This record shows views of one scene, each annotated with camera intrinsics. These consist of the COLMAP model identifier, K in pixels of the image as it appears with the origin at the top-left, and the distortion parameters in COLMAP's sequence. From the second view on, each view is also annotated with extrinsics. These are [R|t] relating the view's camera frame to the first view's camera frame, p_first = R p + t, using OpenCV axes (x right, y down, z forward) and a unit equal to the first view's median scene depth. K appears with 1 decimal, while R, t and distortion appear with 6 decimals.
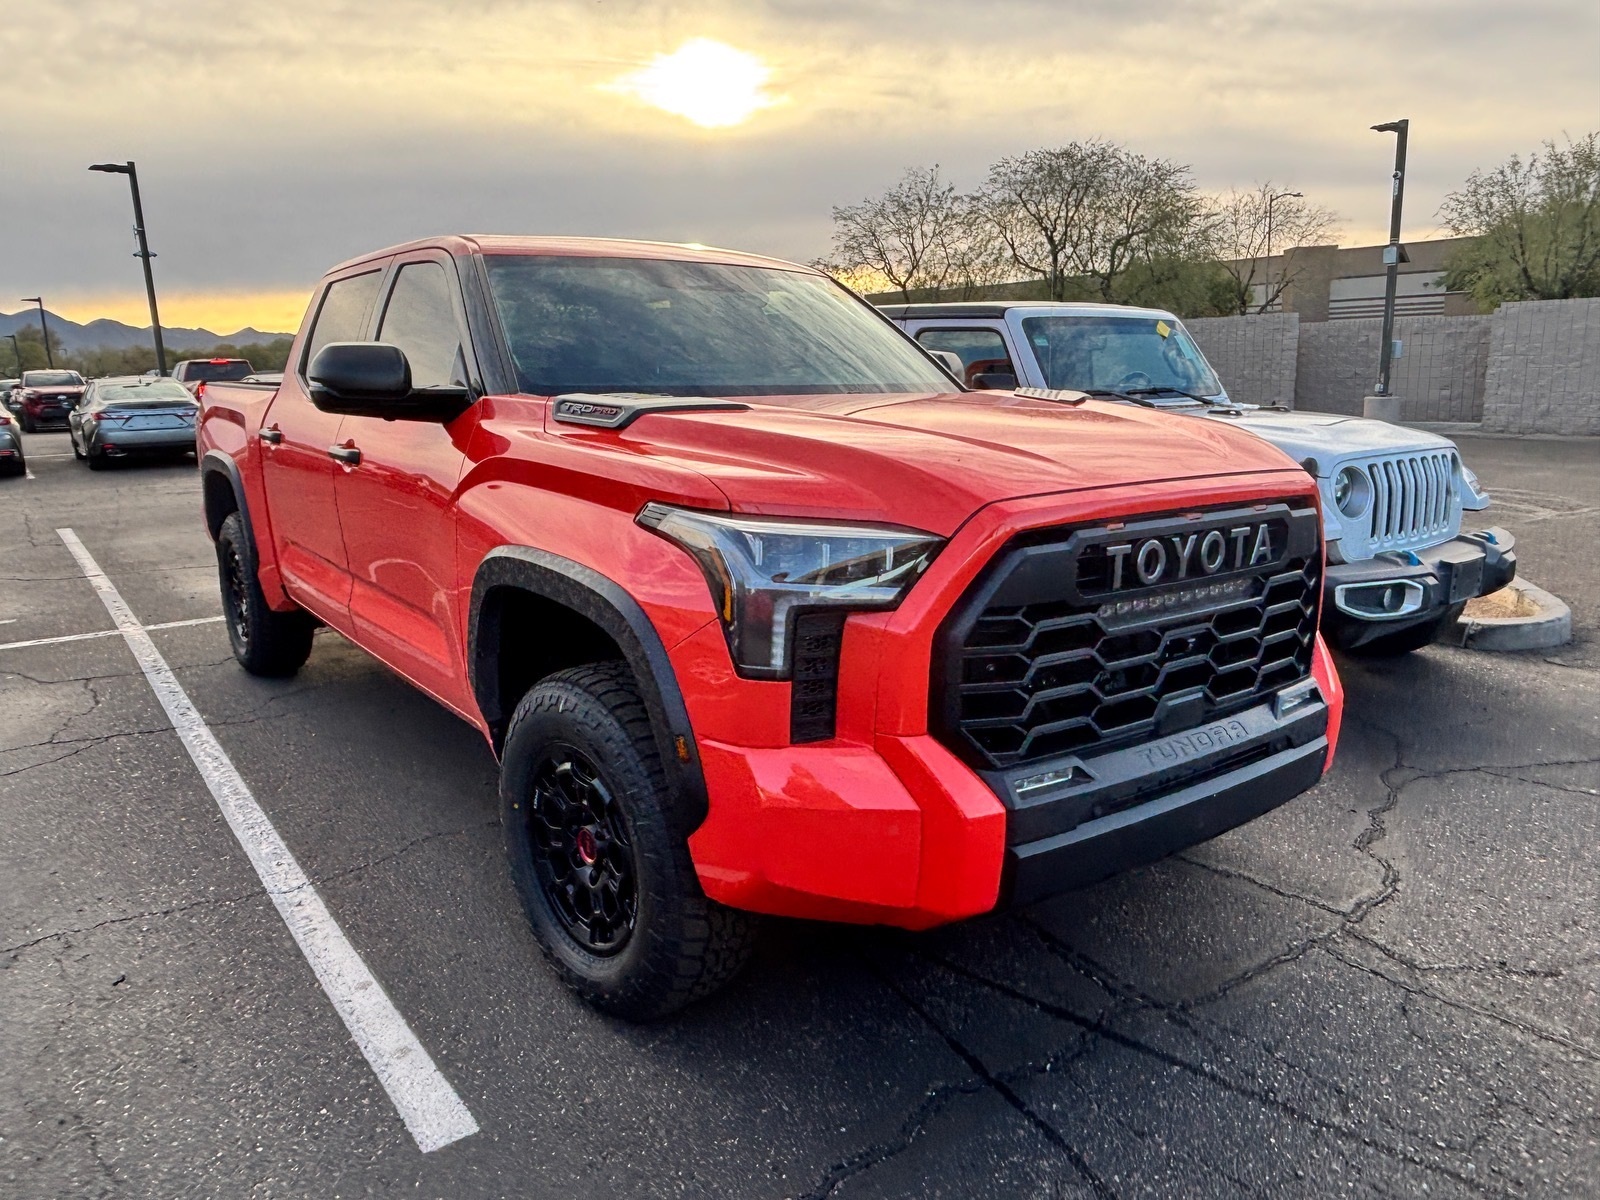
lens RADIAL K [[1097.0, 0, 799.9], [0, 1097.0, 602.9], [0, 0, 1]] dist [0.008795, 0.000742]
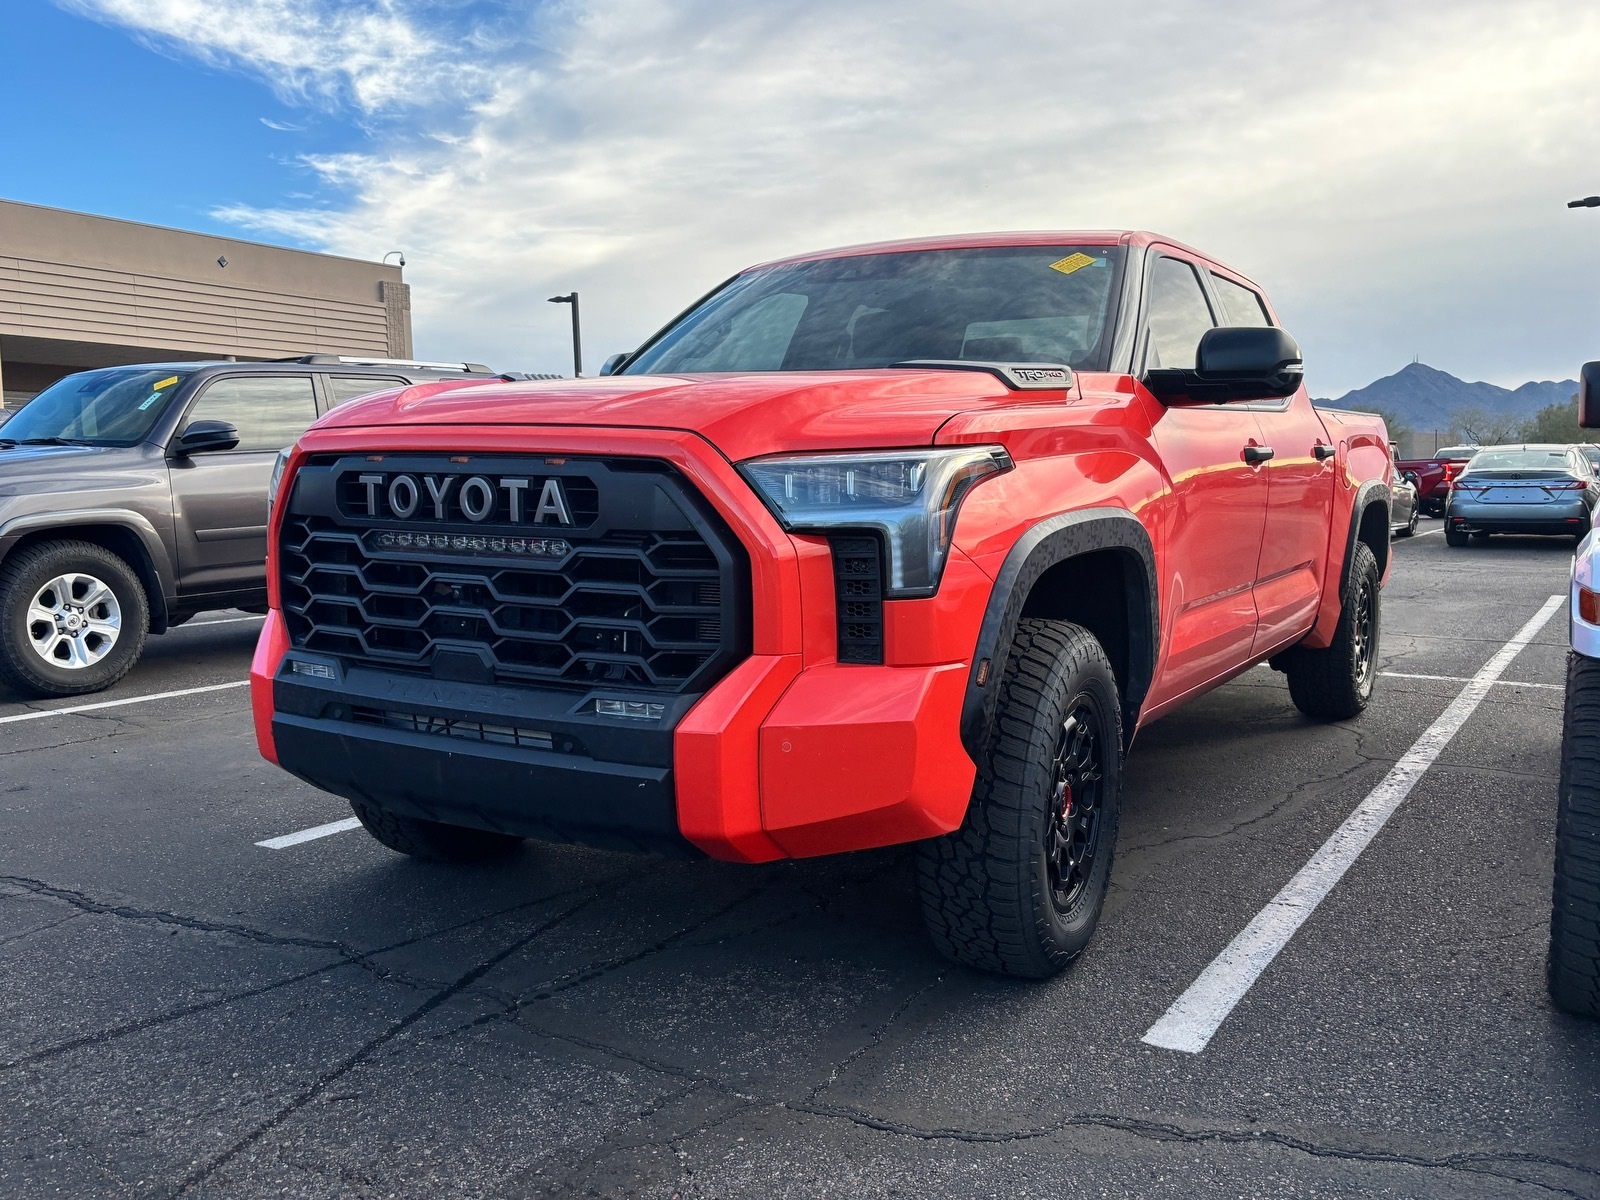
lens RADIAL K [[1389.9, 0, 800.4], [0, 1389.9, 598.2], [0, 0, 1]] dist [0.010480, 0.002600]
pose [[0.376347, 0.099323, -0.921139, 1.591415], [-0.196261, 0.980220, 0.025508, -0.047343], [0.905453, 0.171184, 0.388396, 0.786198]]
